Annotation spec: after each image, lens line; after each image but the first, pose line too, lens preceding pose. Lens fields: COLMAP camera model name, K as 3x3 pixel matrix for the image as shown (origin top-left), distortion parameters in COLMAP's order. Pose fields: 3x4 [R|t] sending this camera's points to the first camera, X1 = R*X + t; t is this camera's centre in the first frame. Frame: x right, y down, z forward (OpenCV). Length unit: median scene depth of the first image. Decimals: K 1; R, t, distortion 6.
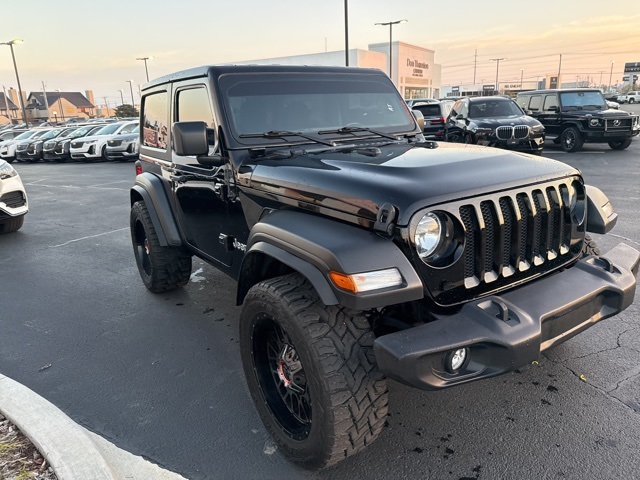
lens RADIAL K [[451.5, 0, 321.9], [0, 451.5, 239.1], [0, 0, 1]] dist [0.028479, -0.042963]
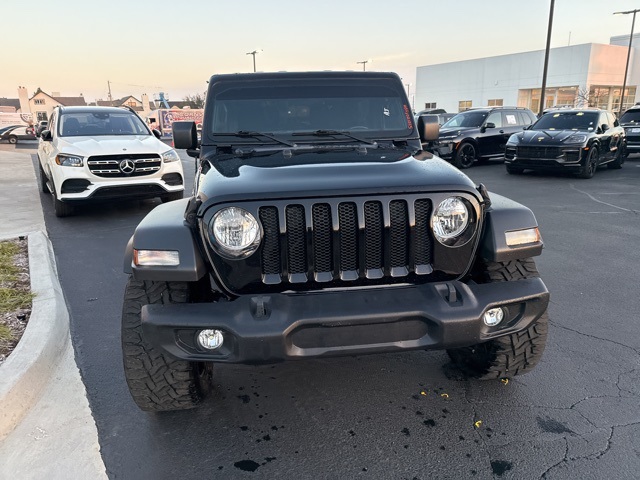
lens RADIAL K [[451.5, 0, 321.9], [0, 451.5, 239.1], [0, 0, 1]] dist [0.028479, -0.042963]
pose [[0.893176, 0.134502, -0.429122, 0.588508], [-0.135266, 0.990388, 0.028881, -0.029389], [0.428882, 0.032250, 0.902785, 0.064818]]
